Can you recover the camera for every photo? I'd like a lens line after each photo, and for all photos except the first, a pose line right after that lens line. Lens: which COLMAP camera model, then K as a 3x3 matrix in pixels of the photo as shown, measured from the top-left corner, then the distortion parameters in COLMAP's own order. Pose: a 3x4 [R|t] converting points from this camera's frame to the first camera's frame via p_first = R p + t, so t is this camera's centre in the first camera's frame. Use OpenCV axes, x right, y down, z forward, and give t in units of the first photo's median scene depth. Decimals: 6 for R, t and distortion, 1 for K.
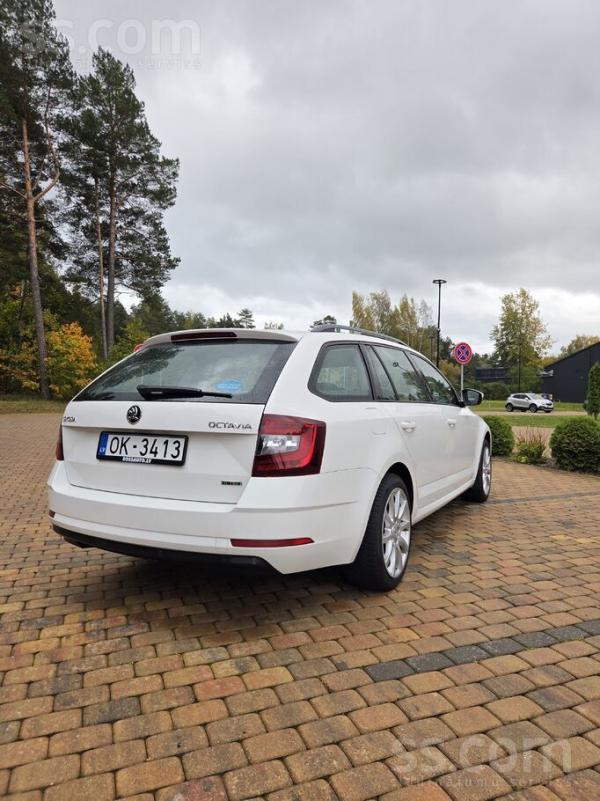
lens RADIAL K [[534.7, 0, 300.8], [0, 534.7, 395.1], [0, 0, 1]] dist [0.067768, -0.045856]
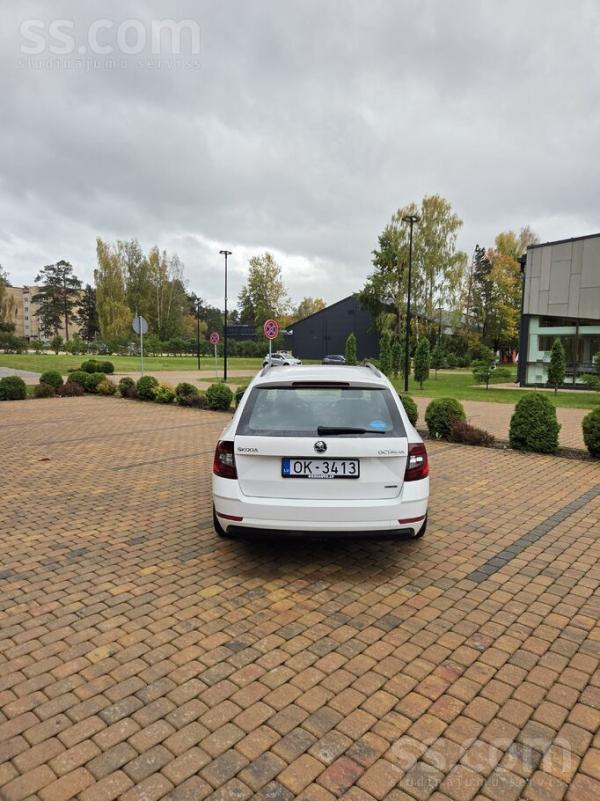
lens RADIAL K [[534.7, 0, 300.8], [0, 534.7, 395.1], [0, 0, 1]] dist [0.067768, -0.045856]
pose [[0.893163, -0.034245, 0.448427, -1.025985], [-0.004101, 0.996435, 0.084263, -0.233844], [-0.449714, -0.077099, 0.889839, -0.291708]]
